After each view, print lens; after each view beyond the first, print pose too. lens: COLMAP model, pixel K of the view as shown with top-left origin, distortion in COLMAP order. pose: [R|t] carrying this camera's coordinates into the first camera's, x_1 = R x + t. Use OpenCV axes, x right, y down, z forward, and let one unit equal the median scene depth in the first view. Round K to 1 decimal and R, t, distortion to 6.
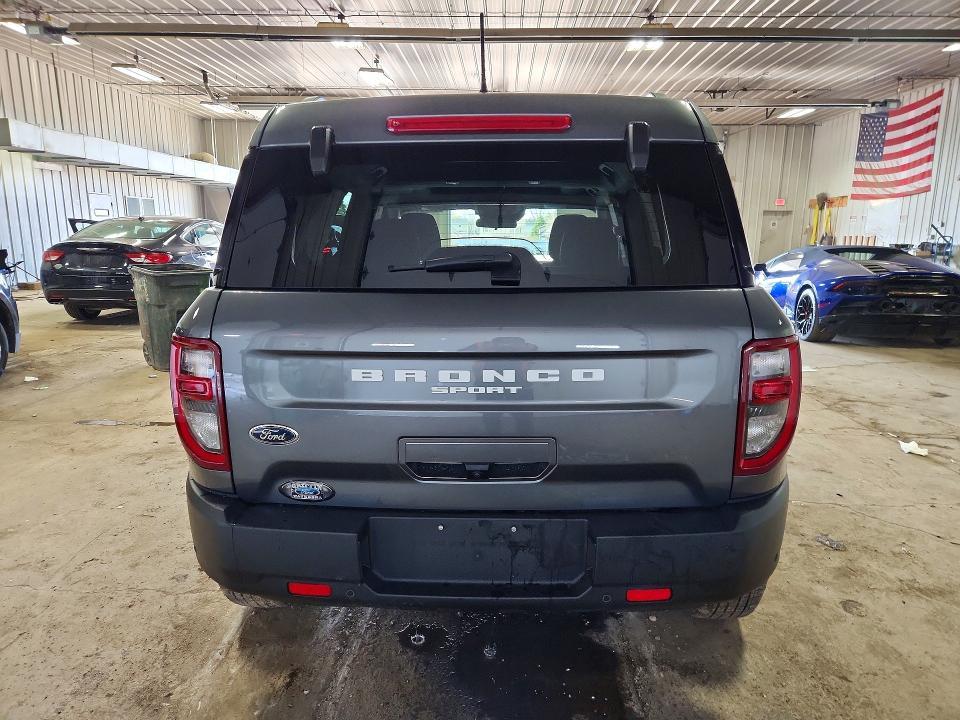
lens RADIAL K [[640.5, 0, 488.1], [0, 640.5, 364.5], [0, 0, 1]] dist [0.054990, -0.037462]
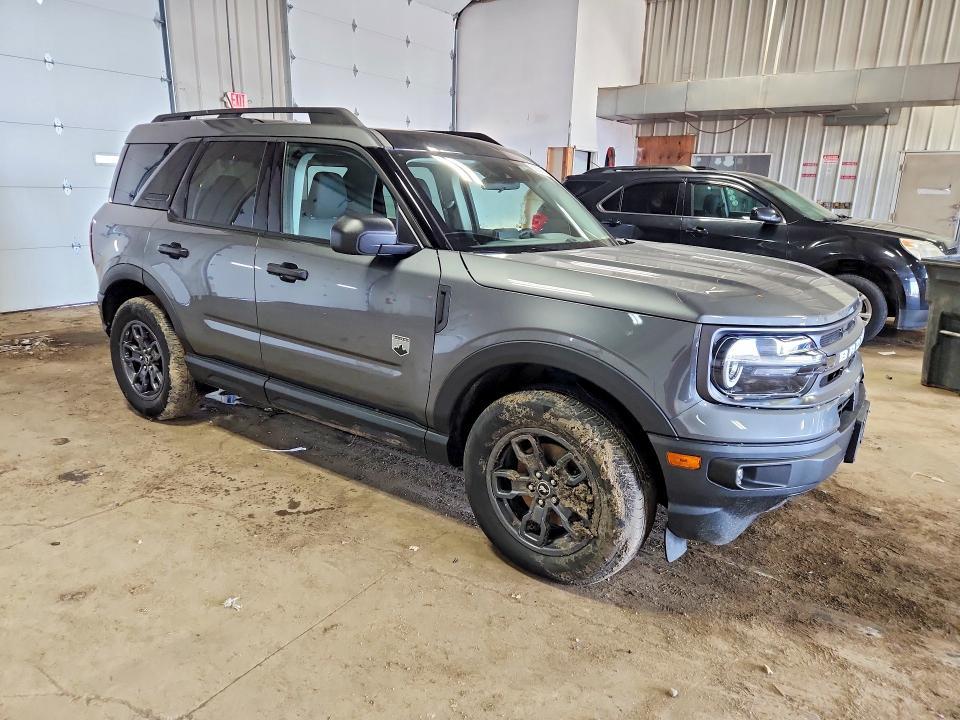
lens RADIAL K [[640.5, 0, 488.1], [0, 640.5, 364.5], [0, 0, 1]] dist [0.054990, -0.037462]
pose [[-0.536384, 0.201162, -0.819650, 0.176481], [-0.204079, 0.911444, 0.357242, -0.071953], [0.818929, 0.358892, -0.447831, 0.347185]]
